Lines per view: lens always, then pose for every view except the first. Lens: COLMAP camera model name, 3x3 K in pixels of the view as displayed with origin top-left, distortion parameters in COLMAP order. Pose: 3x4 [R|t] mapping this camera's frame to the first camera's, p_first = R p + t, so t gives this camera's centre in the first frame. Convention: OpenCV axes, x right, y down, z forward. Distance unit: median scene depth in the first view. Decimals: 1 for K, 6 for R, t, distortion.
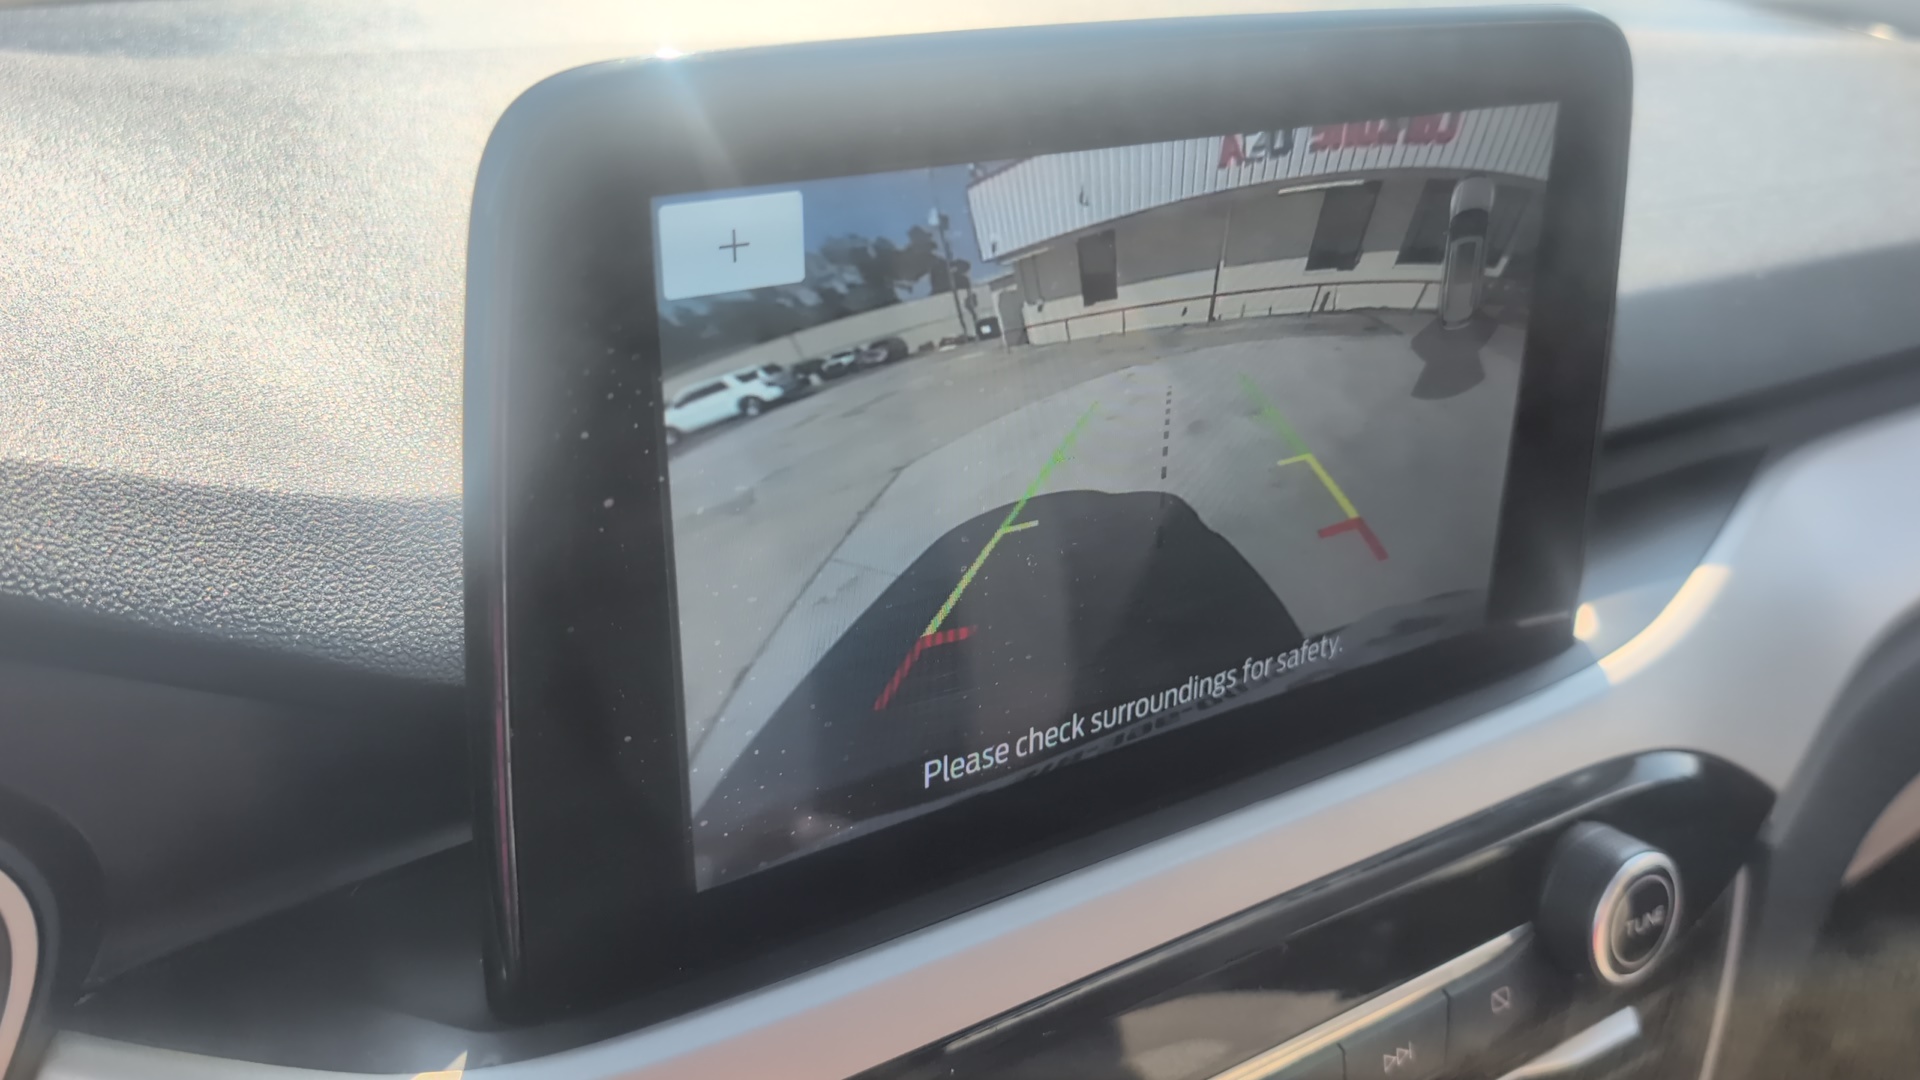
lens RADIAL K [[1643.4, 0, 960.0], [0, 1643.4, 540.0], [0, 0, 1]] dist [0.018266, -0.010943]
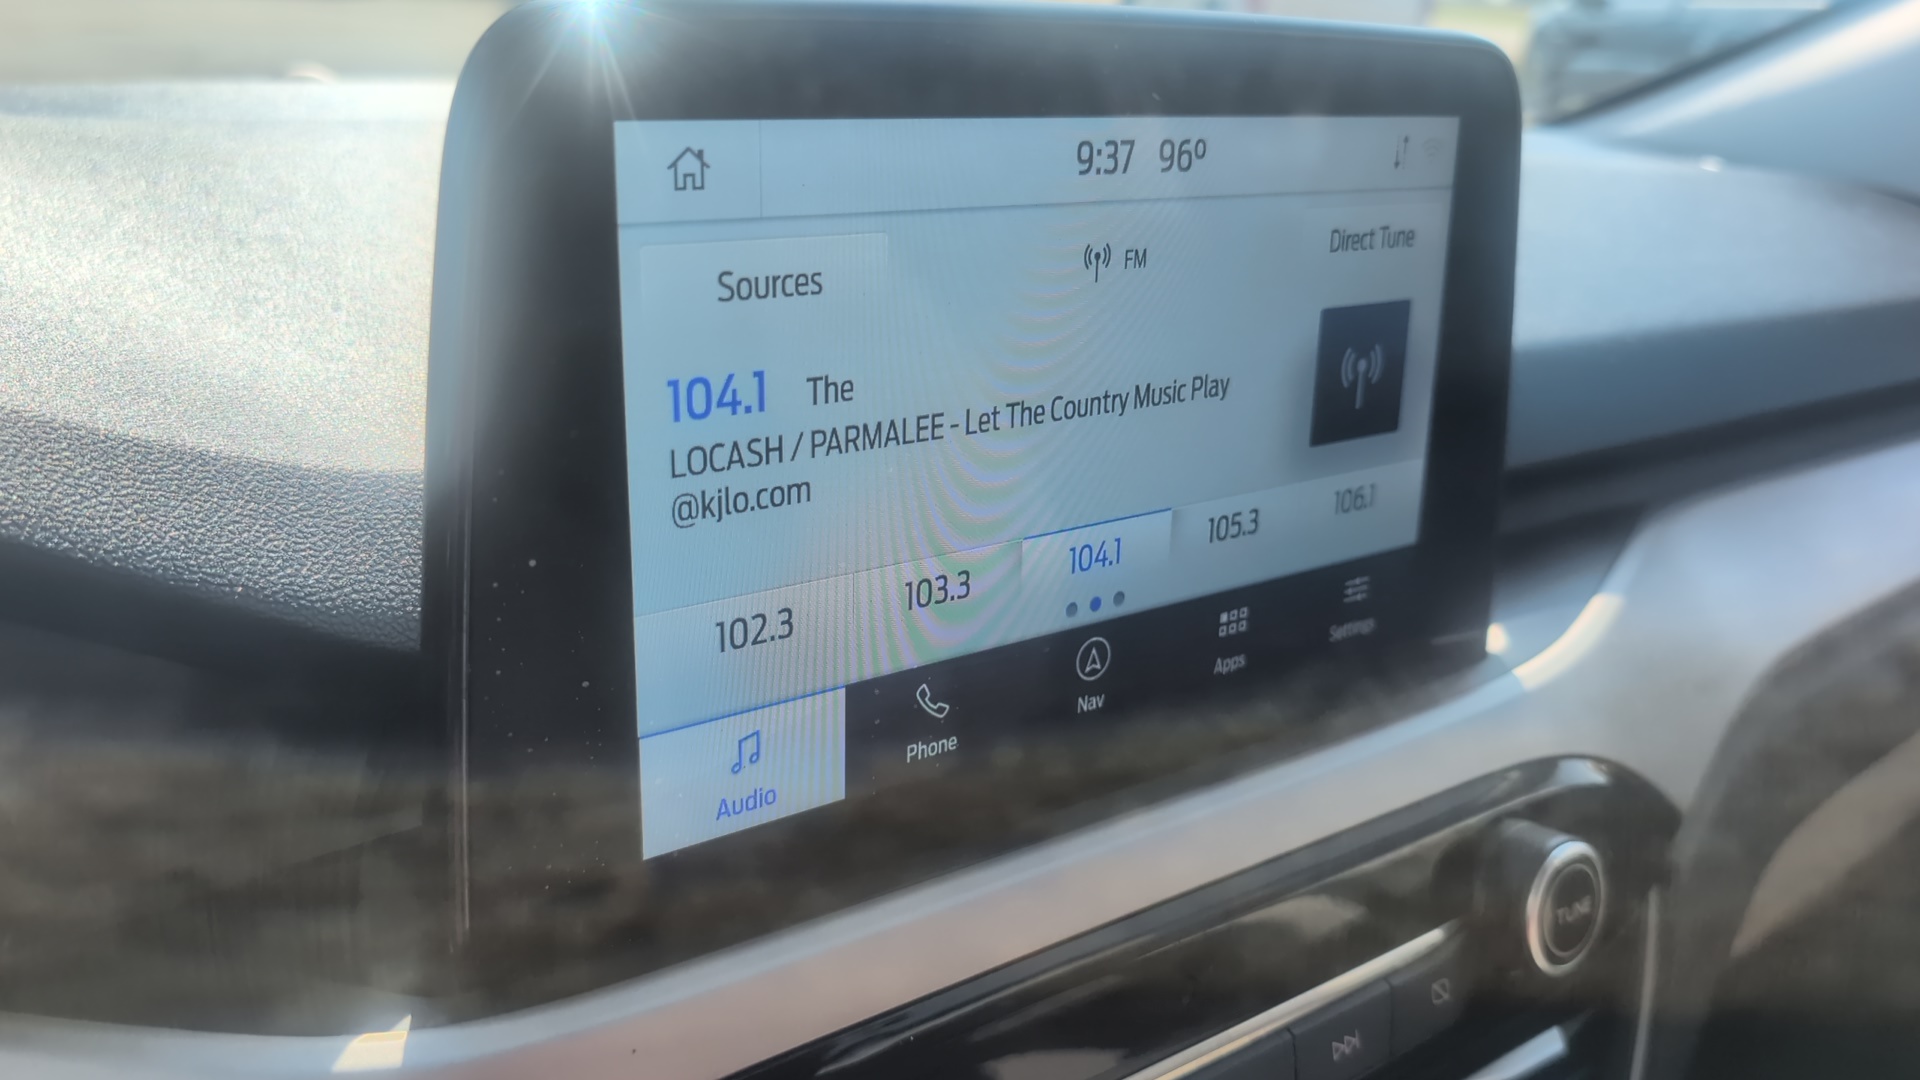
lens RADIAL K [[1643.4, 0, 960.0], [0, 1643.4, 540.0], [0, 0, 1]] dist [0.018266, -0.010943]
pose [[0.996702, -0.005803, 0.080946, -0.054663], [0.014743, 0.993790, -0.110295, 0.139745], [-0.079803, 0.111125, 0.990597, -0.002495]]
